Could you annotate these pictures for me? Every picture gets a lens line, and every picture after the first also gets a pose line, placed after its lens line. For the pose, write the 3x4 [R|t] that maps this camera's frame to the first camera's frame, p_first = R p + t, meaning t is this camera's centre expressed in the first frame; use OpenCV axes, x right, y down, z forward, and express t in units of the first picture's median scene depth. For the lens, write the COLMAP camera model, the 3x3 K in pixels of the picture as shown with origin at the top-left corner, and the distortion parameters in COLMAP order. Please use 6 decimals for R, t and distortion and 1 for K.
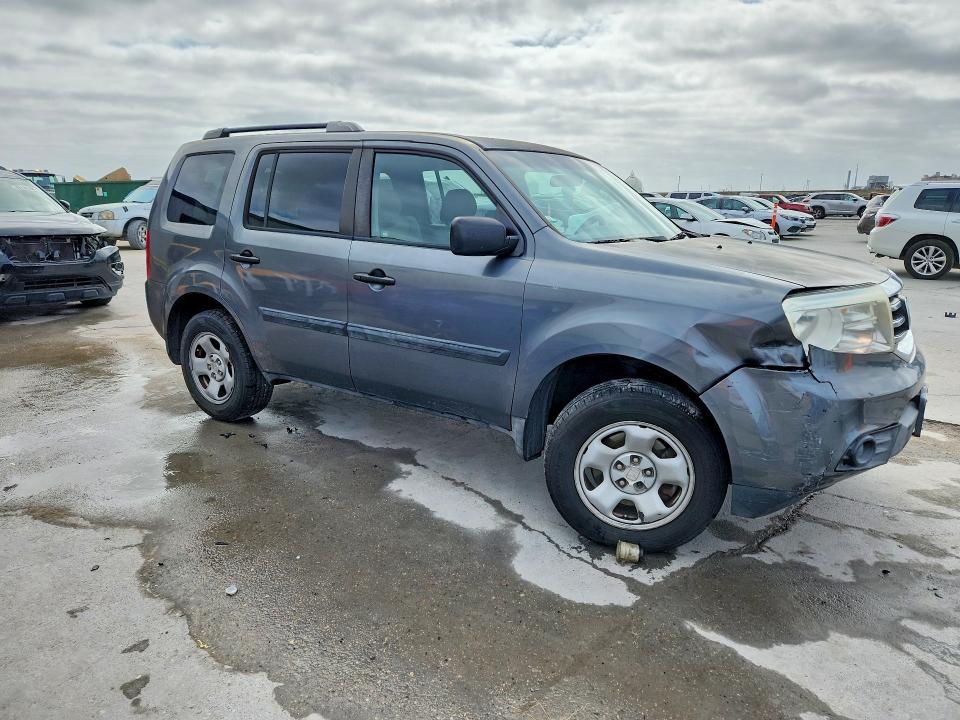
lens RADIAL K [[652.4, 0, 485.3], [0, 652.4, 366.0], [0, 0, 1]] dist [0.049975, -0.024933]
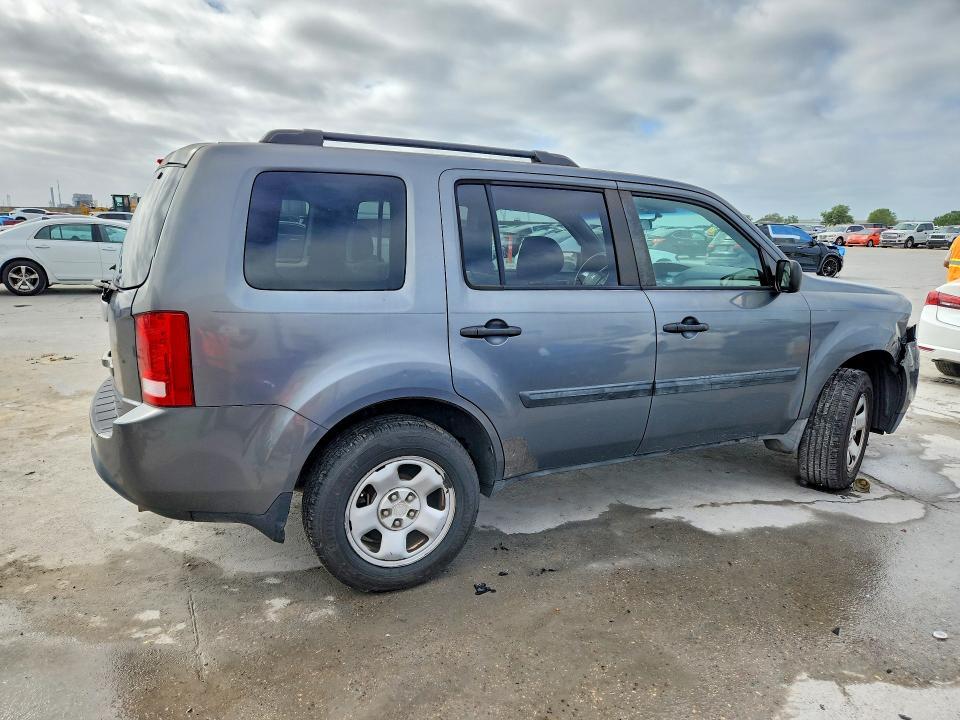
lens RADIAL K [[652.4, 0, 485.3], [0, 652.4, 362.4], [0, 0, 1]] dist [0.049975, -0.024933]
pose [[0.486248, -0.177290, 0.855647, -0.998854], [0.199477, 0.975867, 0.088841, -0.198277], [-0.850748, 0.127483, 0.509879, 0.664212]]
